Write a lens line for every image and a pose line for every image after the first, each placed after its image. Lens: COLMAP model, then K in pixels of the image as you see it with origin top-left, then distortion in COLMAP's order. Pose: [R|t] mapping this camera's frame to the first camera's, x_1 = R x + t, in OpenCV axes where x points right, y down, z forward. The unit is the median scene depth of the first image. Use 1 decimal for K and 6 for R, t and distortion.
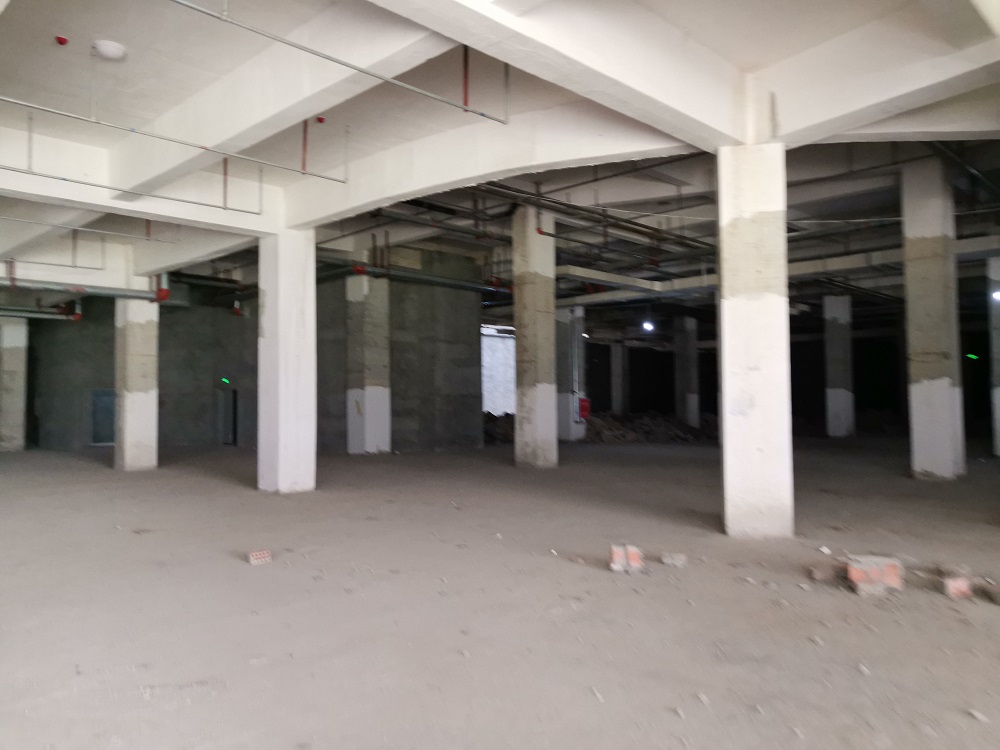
lens RADIAL K [[765.4, 0, 504.7], [0, 765.4, 377.3], [0, 0, 1]] dist [-0.006726, 0.036971]
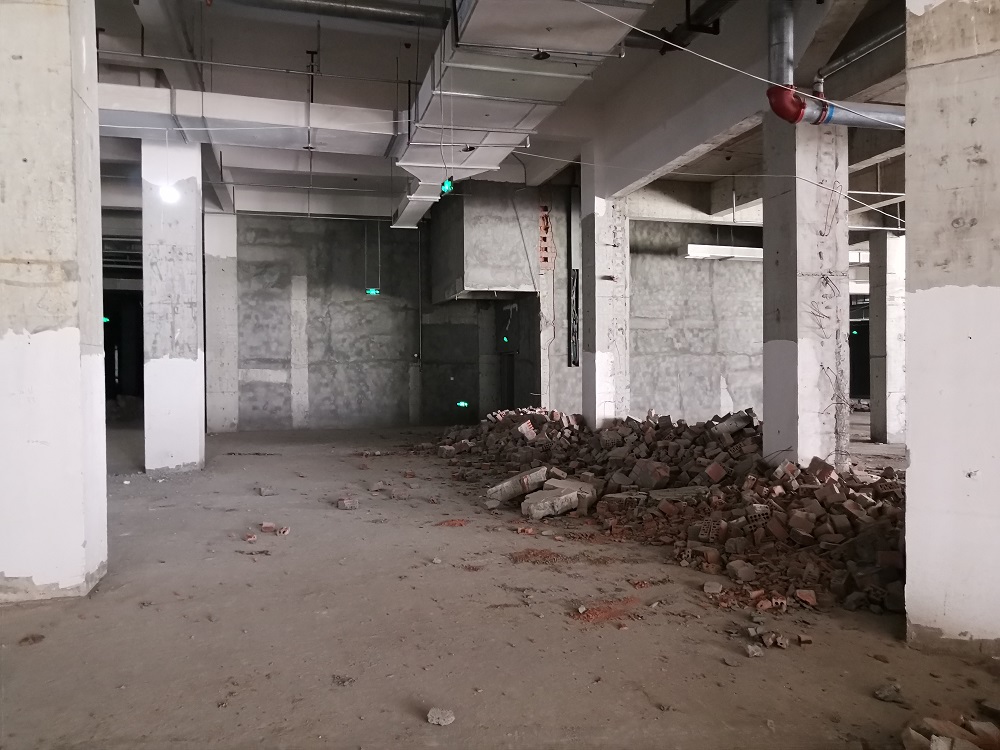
lens RADIAL K [[773.7, 0, 501.0], [0, 773.7, 371.1], [0, 0, 1]] dist [-0.015766, 0.047586]
pose [[0.516070, 0.004975, 0.856532, 0.289142], [-0.026785, 0.999588, 0.010332, 0.009950], [-0.856127, -0.028274, 0.515991, 0.501611]]
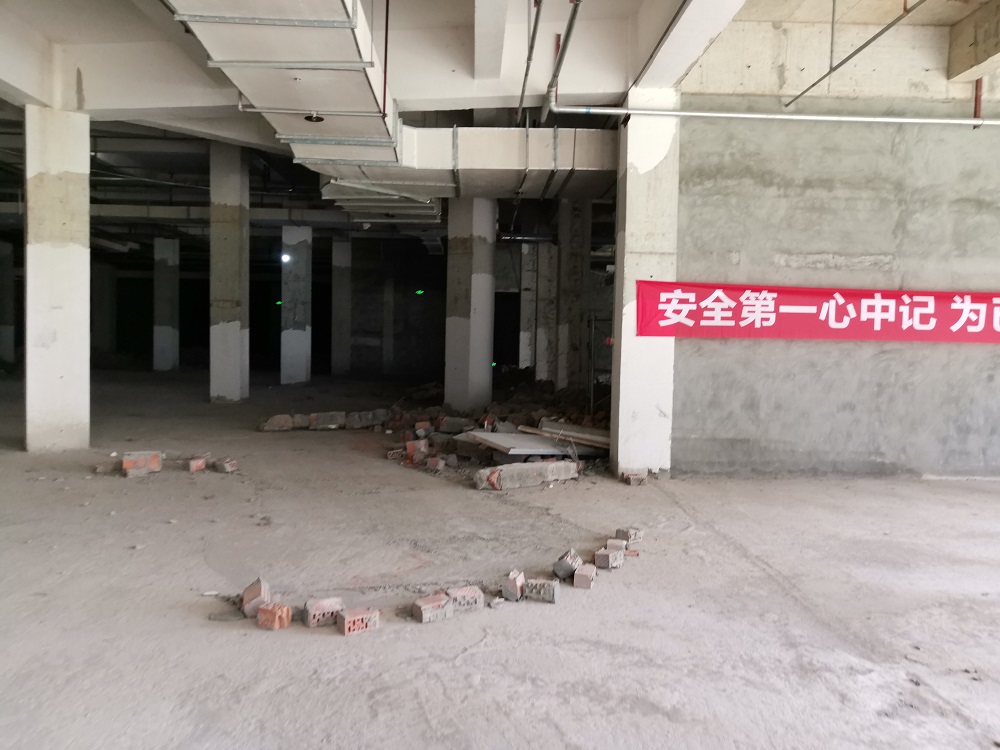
lens RADIAL K [[773.7, 0, 501.0], [0, 773.7, 371.1], [0, 0, 1]] dist [-0.015766, 0.047586]
pose [[0.695171, -0.002273, 0.718841, -0.024752], [-0.051299, 0.997289, 0.052762, -0.005560], [-0.717012, -0.073554, 0.693170, -0.149486]]
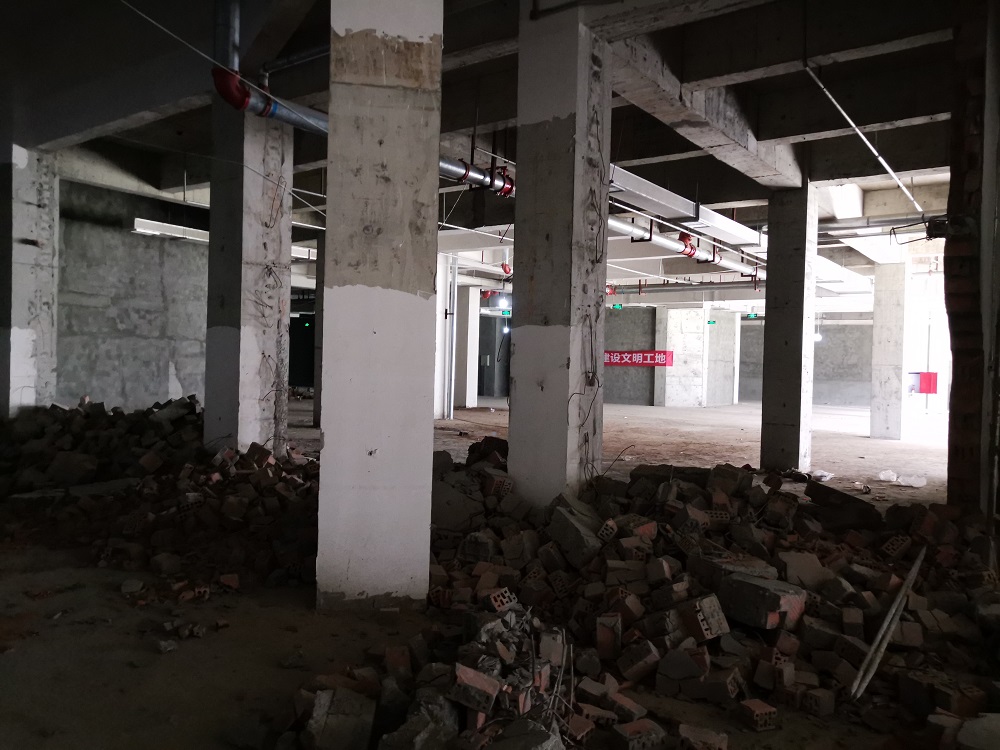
lens RADIAL K [[773.7, 0, 501.0], [0, 773.7, 371.1], [0, 0, 1]] dist [-0.015766, 0.047586]
pose [[-0.133338, -0.003749, 0.991063, 0.293895], [-0.061701, 0.998084, -0.004525, 0.010142], [-0.989148, -0.061753, -0.133314, 0.492984]]
